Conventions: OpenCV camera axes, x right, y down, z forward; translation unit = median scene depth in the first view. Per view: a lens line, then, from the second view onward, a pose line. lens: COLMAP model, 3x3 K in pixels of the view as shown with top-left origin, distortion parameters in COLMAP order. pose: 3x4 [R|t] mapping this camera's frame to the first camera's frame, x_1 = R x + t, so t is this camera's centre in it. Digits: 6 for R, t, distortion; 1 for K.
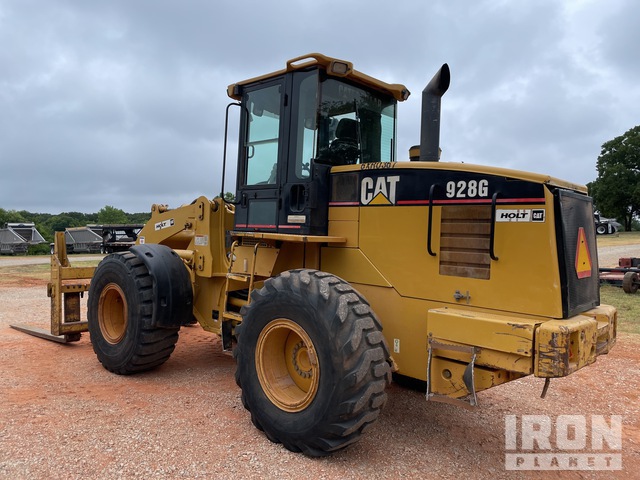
lens RADIAL K [[432.4, 0, 318.2], [0, 432.4, 241.3], [0, 0, 1]] dist [-0.028126, 0.008592]
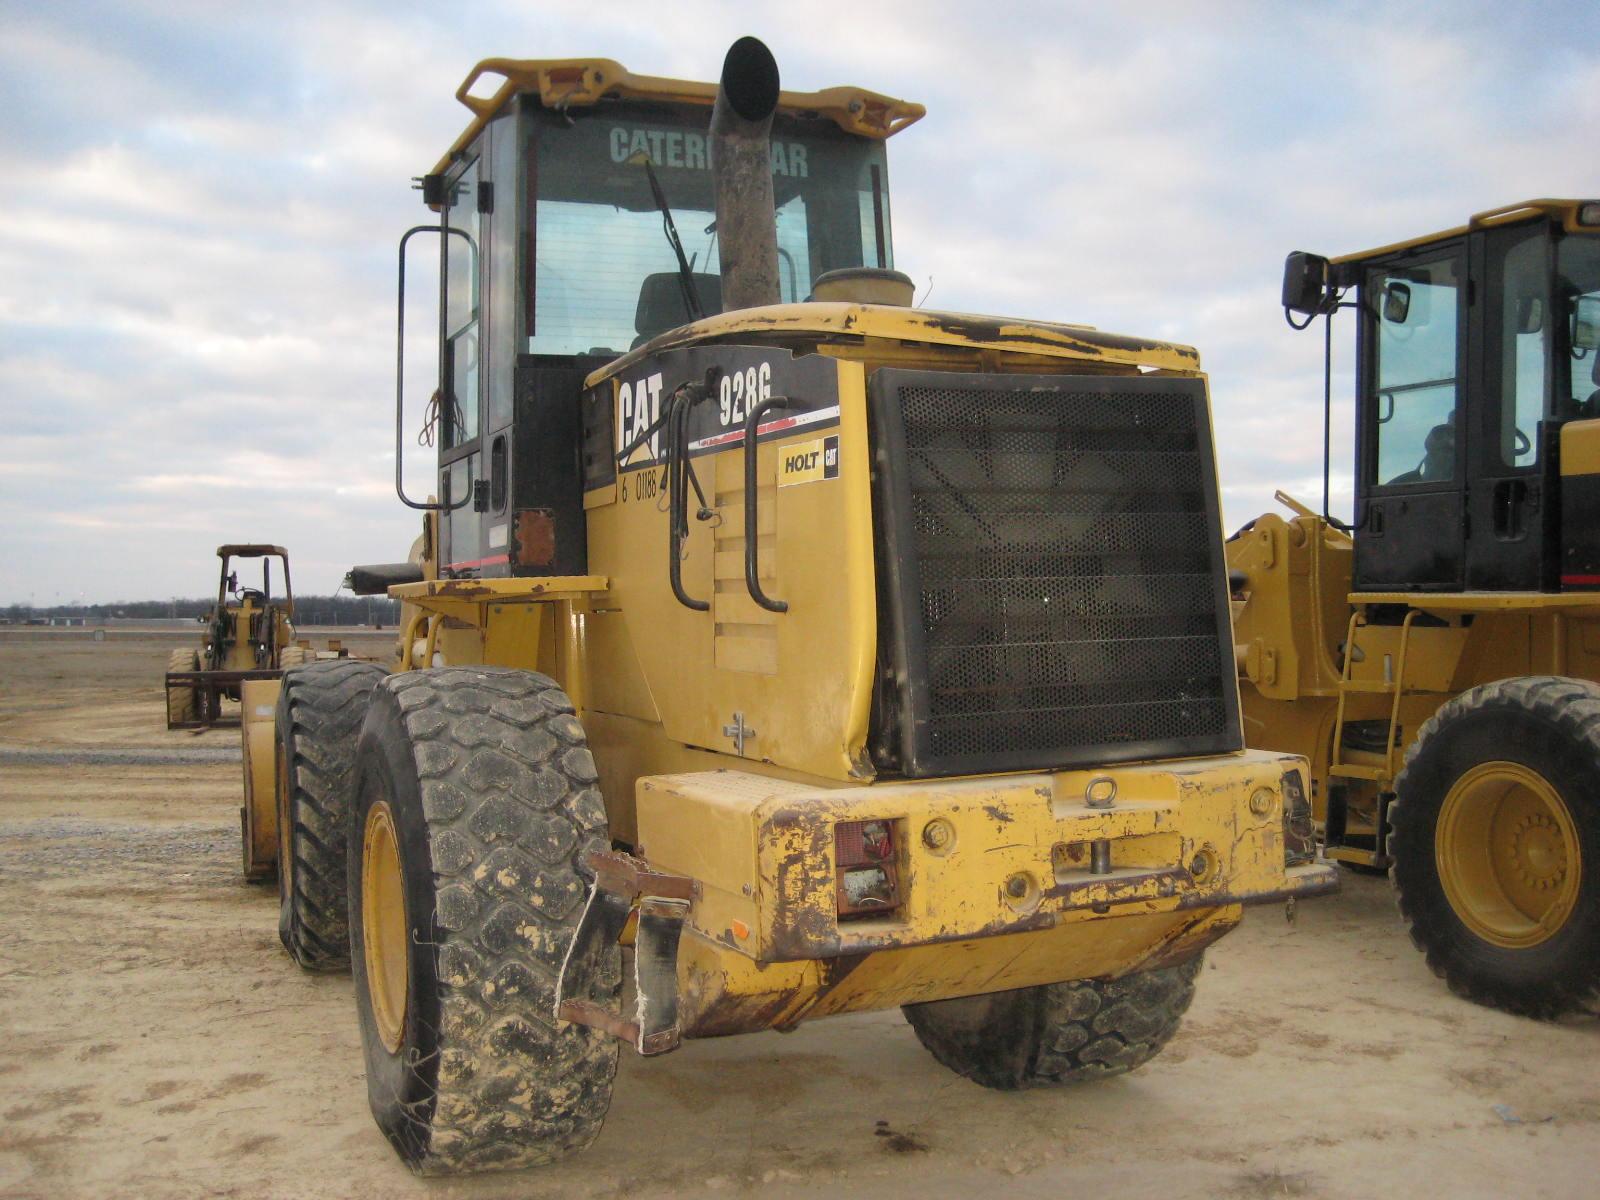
lens RADIAL K [[1560.4, 0, 796.4], [0, 1560.4, 596.2], [0, 0, 1]] dist [0.008876, 0.000000]
pose [[0.897662, -0.037772, -0.439064, -0.003792], [0.034547, 0.999285, -0.015336, -0.015708], [0.439329, -0.001402, 0.898325, -0.795787]]
